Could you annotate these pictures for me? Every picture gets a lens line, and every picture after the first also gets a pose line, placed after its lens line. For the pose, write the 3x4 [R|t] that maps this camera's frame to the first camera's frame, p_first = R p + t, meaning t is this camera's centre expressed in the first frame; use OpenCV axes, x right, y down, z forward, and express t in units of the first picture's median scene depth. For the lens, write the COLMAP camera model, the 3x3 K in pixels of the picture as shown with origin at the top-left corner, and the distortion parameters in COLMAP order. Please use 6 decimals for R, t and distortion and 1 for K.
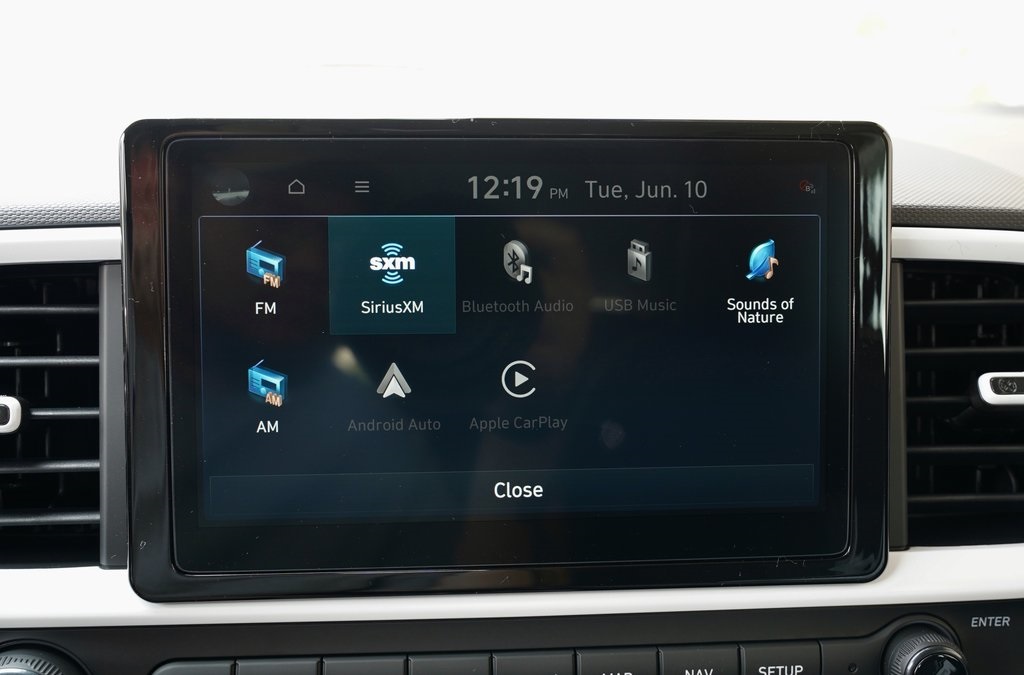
lens RADIAL K [[1097.0, 0, 517.1], [0, 1097.0, 342.8], [0, 0, 1]] dist [-0.006587, 0.000000]
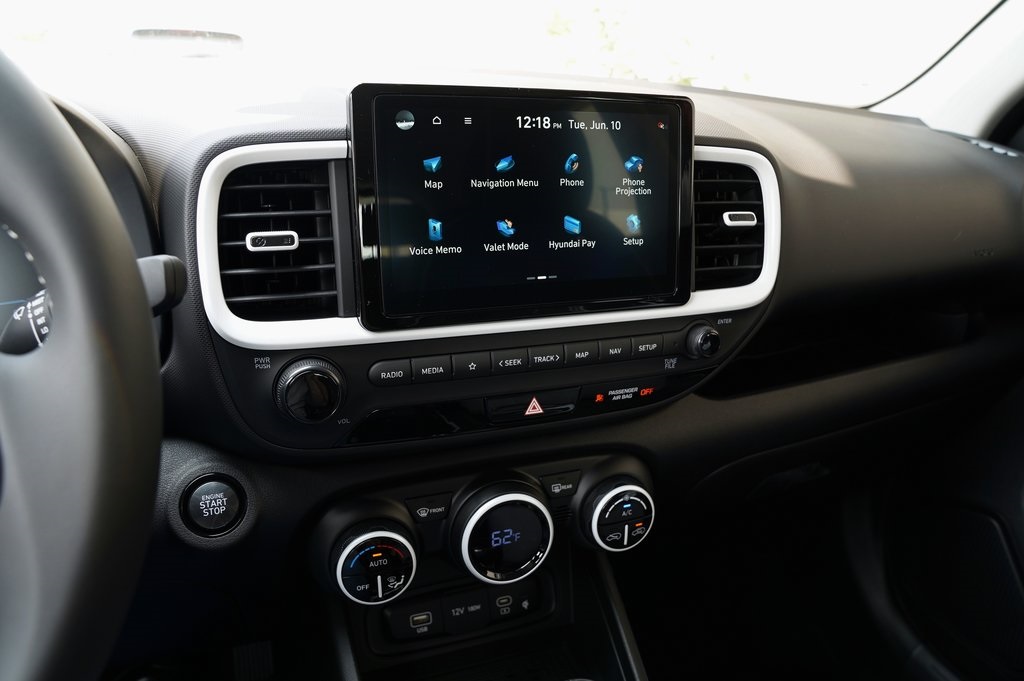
lens RADIAL K [[707.1, 0, 510.8], [0, 707.1, 340.6], [0, 0, 1]] dist [-0.125618, 0.082115]
pose [[0.958267, -0.068229, 0.277614, -0.441896], [0.025062, 0.987413, 0.156164, 0.057063], [-0.284774, -0.142689, 0.947915, -0.291461]]
